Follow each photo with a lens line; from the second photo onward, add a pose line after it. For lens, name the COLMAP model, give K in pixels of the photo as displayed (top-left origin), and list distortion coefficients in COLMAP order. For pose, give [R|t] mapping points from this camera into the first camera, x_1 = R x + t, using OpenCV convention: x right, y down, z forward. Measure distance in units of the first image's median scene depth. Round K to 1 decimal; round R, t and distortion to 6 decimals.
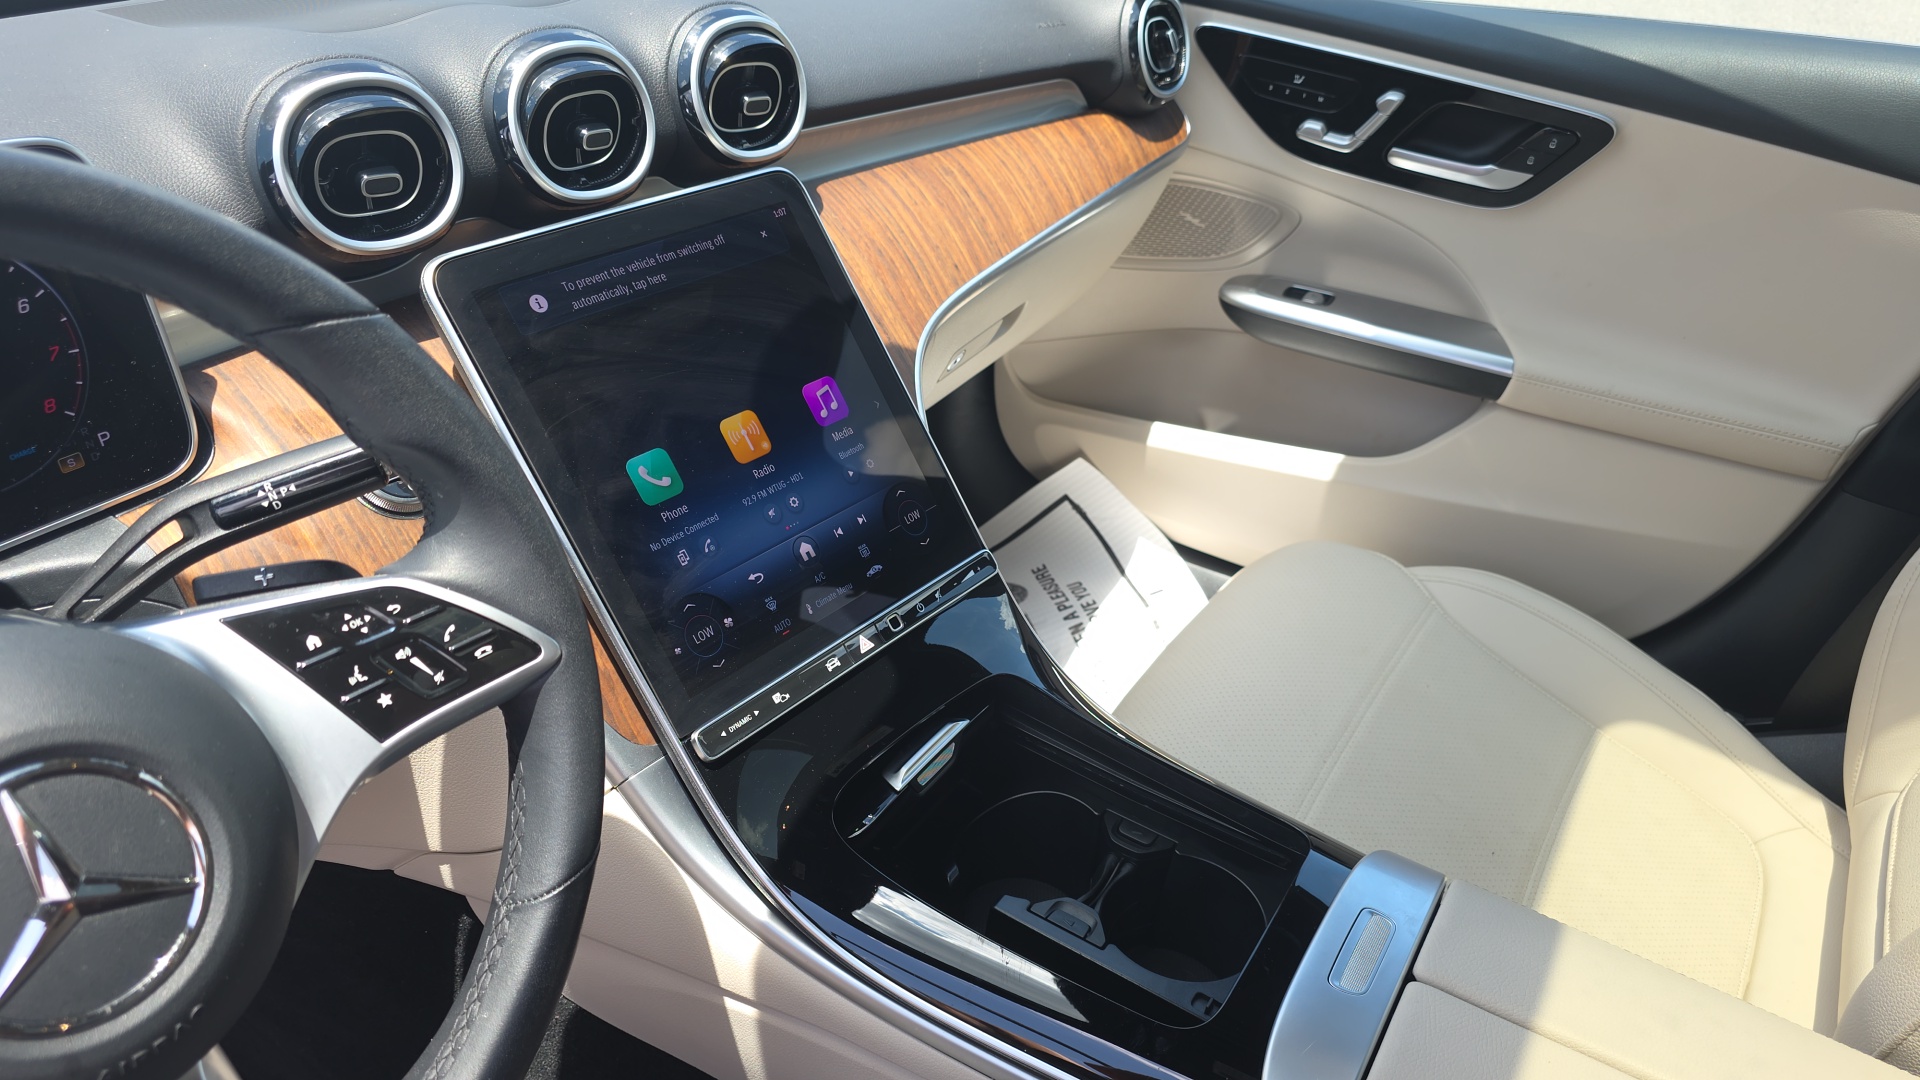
lens RADIAL K [[1289.9, 0, 969.4], [0, 1289.9, 574.7], [0, 0, 1]] dist [0.006403, -0.000640]
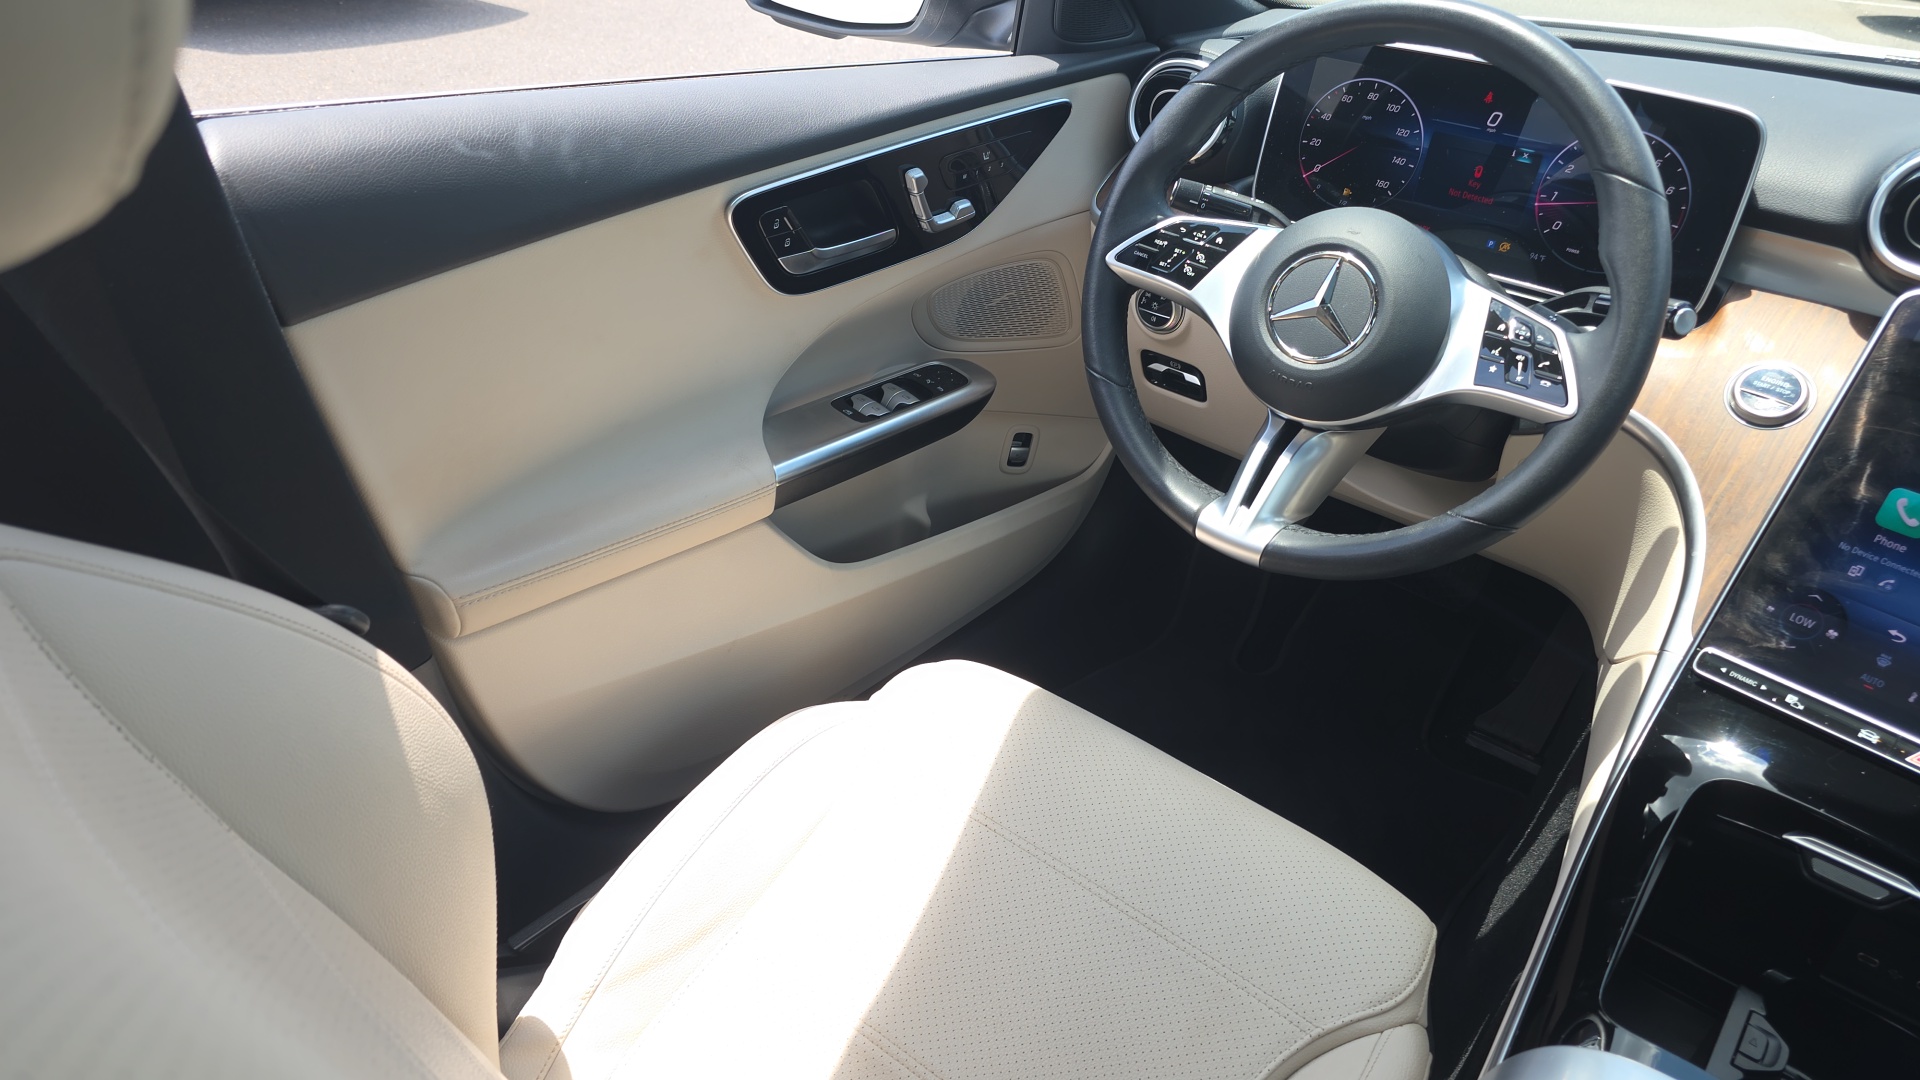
lens RADIAL K [[1281.3, 0, 950.7], [0, 1281.3, 507.0], [0, 0, 1]] dist [0.060250, -0.060929]
pose [[-0.125727, 0.437509, -0.890381, 0.850845], [-0.608009, 0.675209, 0.417634, -0.043281], [0.783912, 0.593867, 0.181117, 0.118883]]
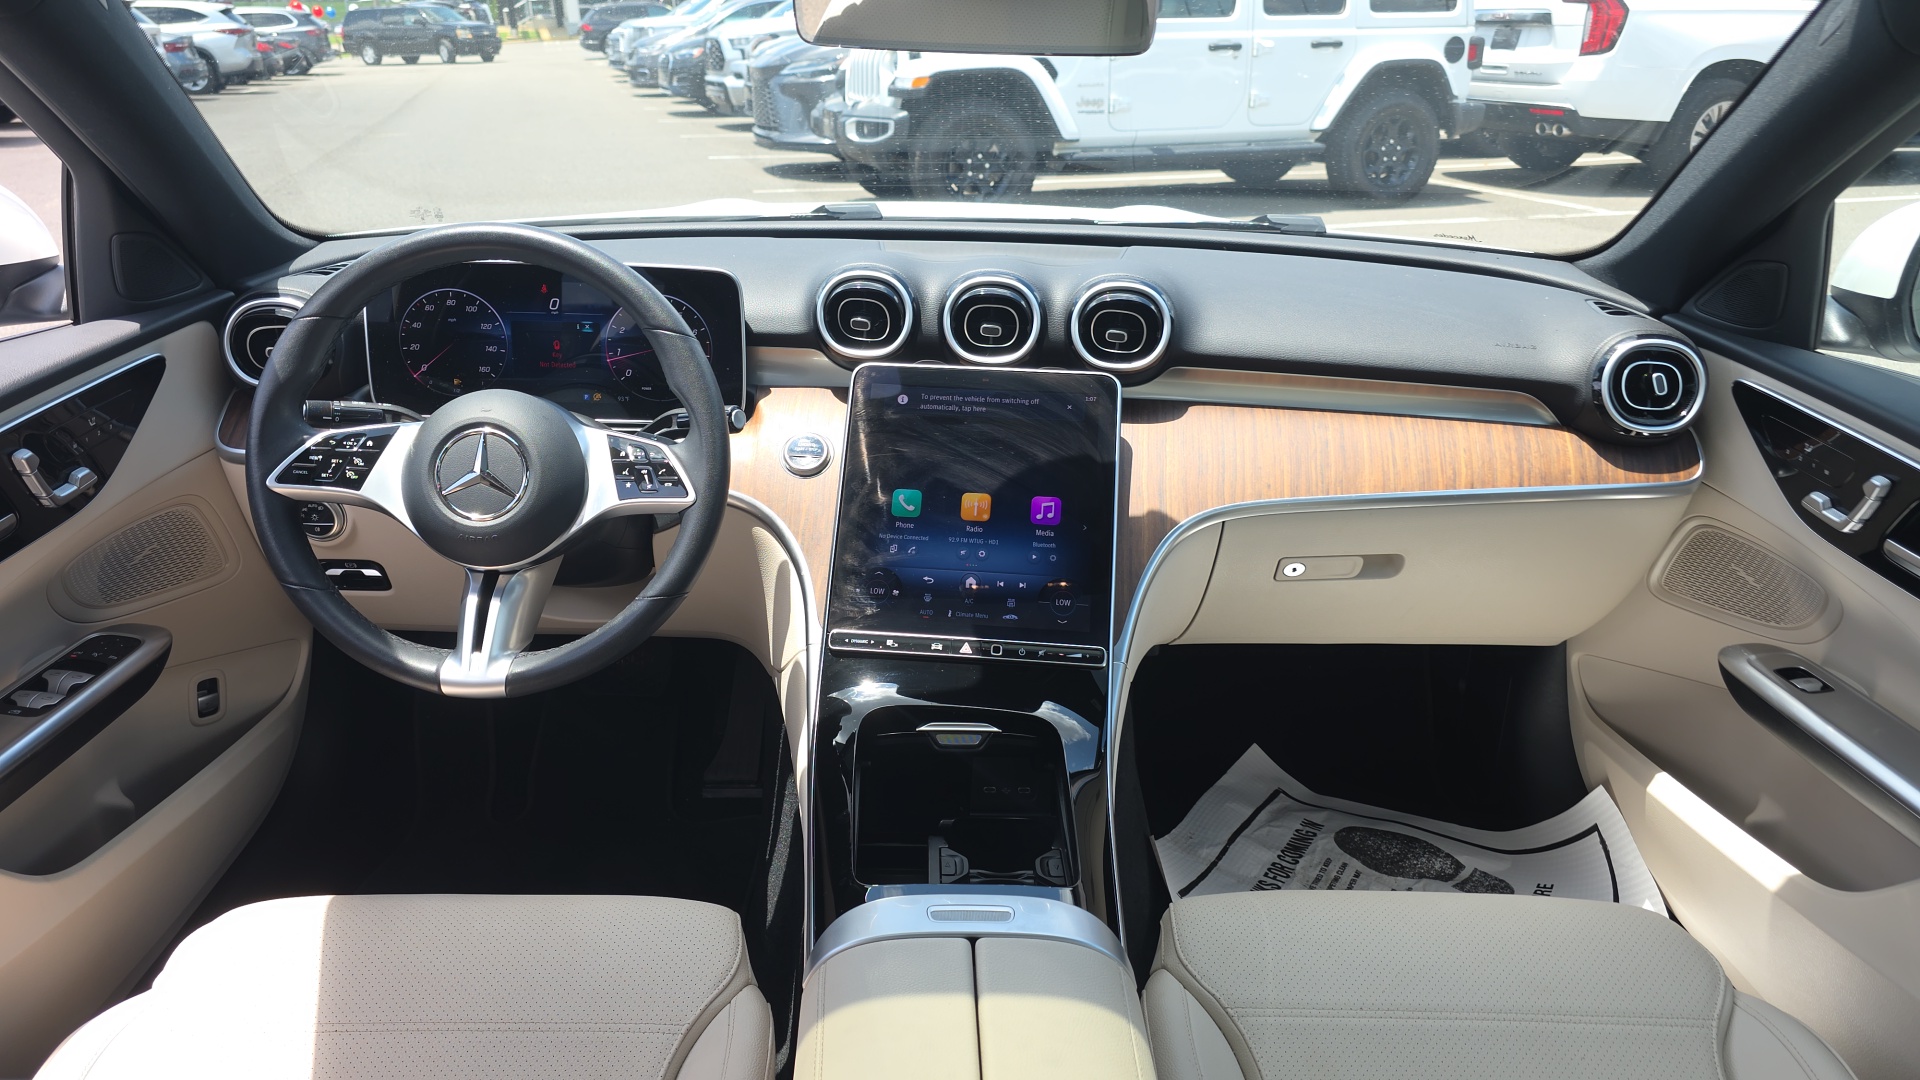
lens RADIAL K [[1281.3, 0, 950.7], [0, 1281.3, 507.0], [0, 0, 1]] dist [0.060250, -0.060929]
pose [[0.564223, 0.248880, -0.787218, 1.109795], [-0.455985, 0.888807, -0.045821, -0.018231], [0.688281, 0.384813, 0.614971, -0.021227]]
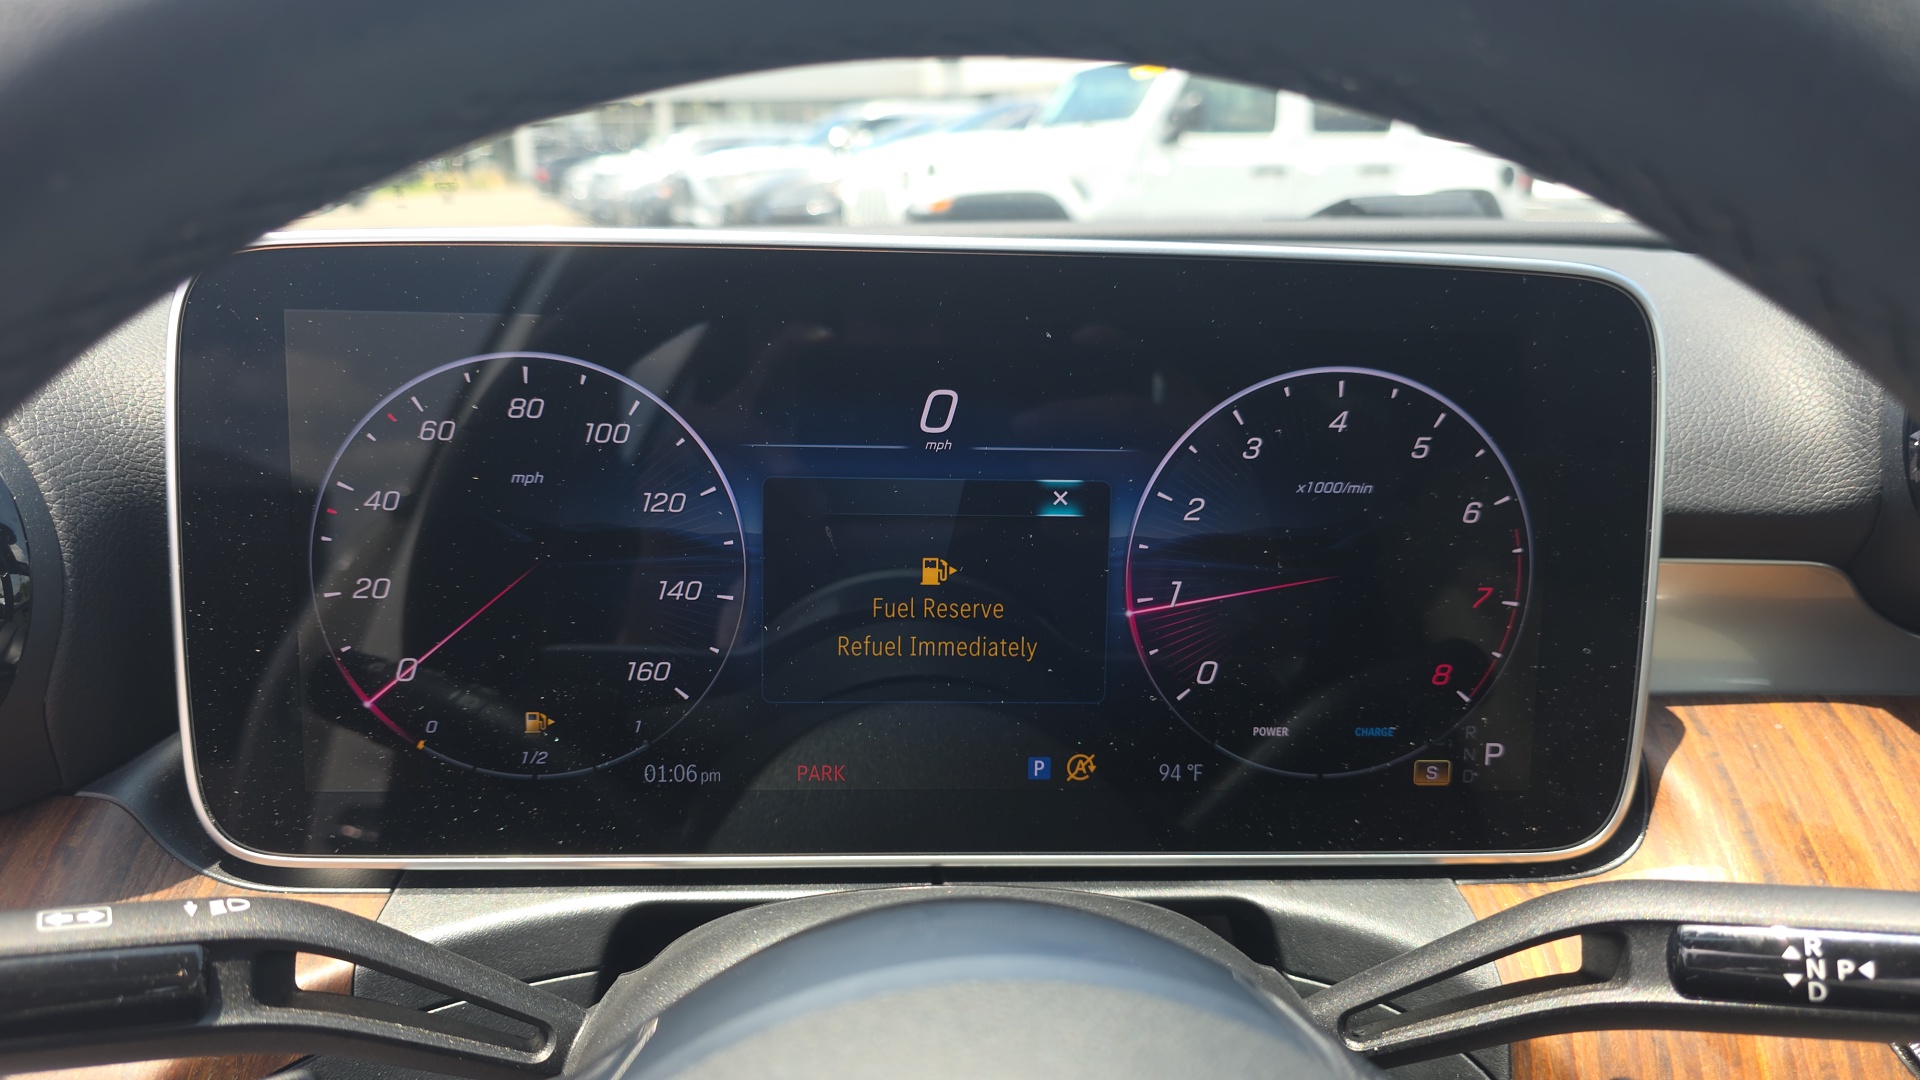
lens RADIAL K [[1340.1, 0, 960.0], [0, 1340.1, 555.3], [0, 0, 1]] dist [0.059753, -0.074378]
pose [[0.591357, 0.175456, -0.787091, -0.267022], [-0.441427, 0.887255, -0.133869, 0.003534], [0.674862, 0.426607, 0.602135, 0.330860]]
